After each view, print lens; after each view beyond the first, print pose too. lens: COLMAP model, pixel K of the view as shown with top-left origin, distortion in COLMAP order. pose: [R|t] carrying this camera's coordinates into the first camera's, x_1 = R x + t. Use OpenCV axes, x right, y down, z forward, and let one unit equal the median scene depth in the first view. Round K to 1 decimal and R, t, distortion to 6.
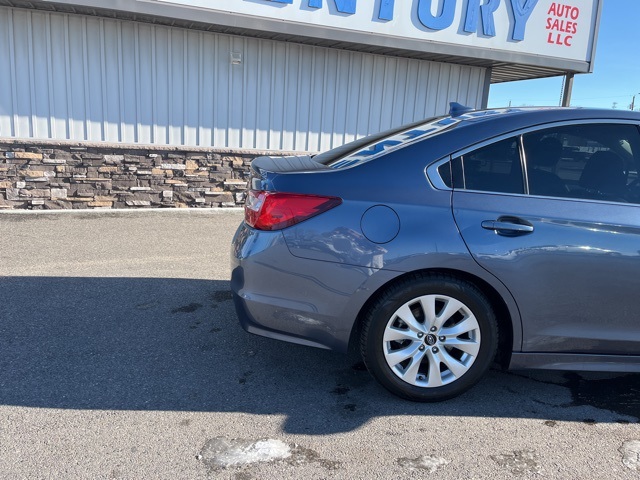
lens RADIAL K [[484.2, 0, 315.2], [0, 484.2, 235.4], [0, 0, 1]] dist [0.071843, -0.098122]
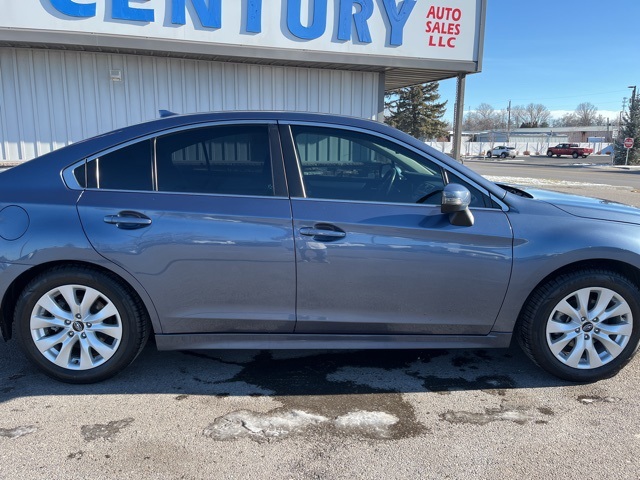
lens RADIAL K [[484.2, 0, 314.0], [0, 484.2, 235.9], [0, 0, 1]] dist [0.071843, -0.098122]
pose [[0.998728, -0.040672, -0.029798, 0.298451], [0.040139, 0.999027, -0.018282, 0.019316], [0.030513, 0.017062, 0.999389, -0.033326]]
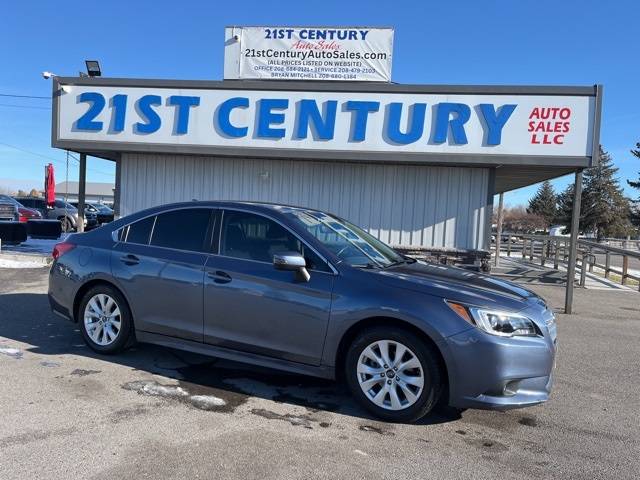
lens RADIAL K [[484.2, 0, 313.9], [0, 484.2, 240.6], [0, 0, 1]] dist [0.071843, -0.098122]
pose [[0.876624, 0.010017, -0.481072, 0.693229], [-0.104559, 0.979859, -0.170127, 0.056283], [0.469679, 0.199438, 0.860015, -0.120410]]
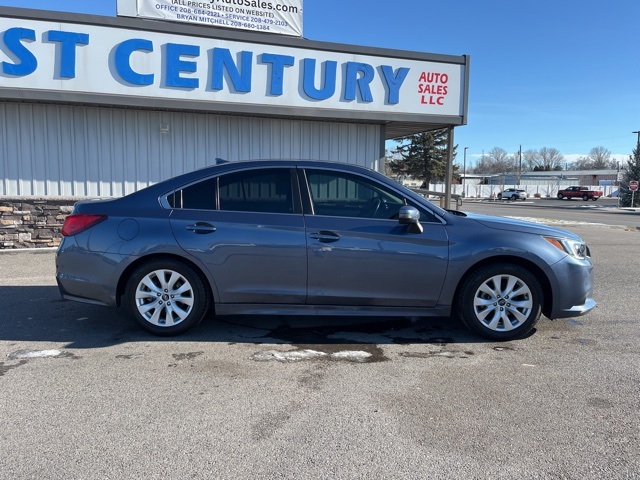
lens RADIAL K [[484.2, 0, 315.7], [0, 484.2, 235.7], [0, 0, 1]] dist [0.071843, -0.098122]
pose [[0.997876, -0.037374, -0.053355, 0.315322], [0.031658, 0.994049, -0.104229, 0.071591], [0.056933, 0.102318, 0.993121, -0.247302]]
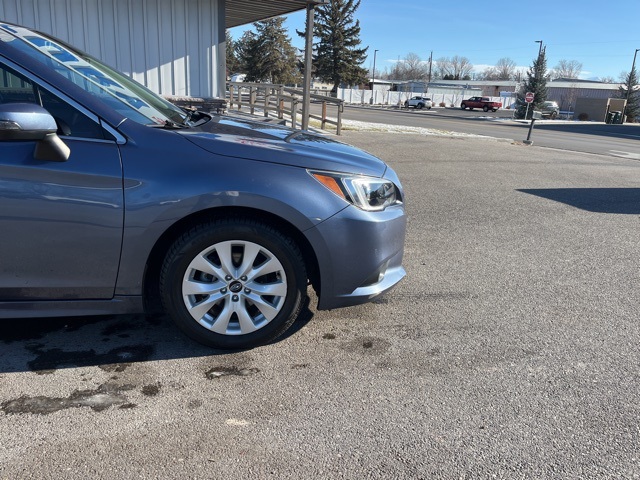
lens RADIAL K [[484.2, 0, 316.2], [0, 484.2, 234.4], [0, 0, 1]] dist [0.071843, -0.098122]
pose [[0.992753, -0.034568, 0.115096, 0.534599], [0.024132, 0.995571, 0.090863, 0.030450], [-0.117727, -0.087427, 0.989190, 0.042931]]
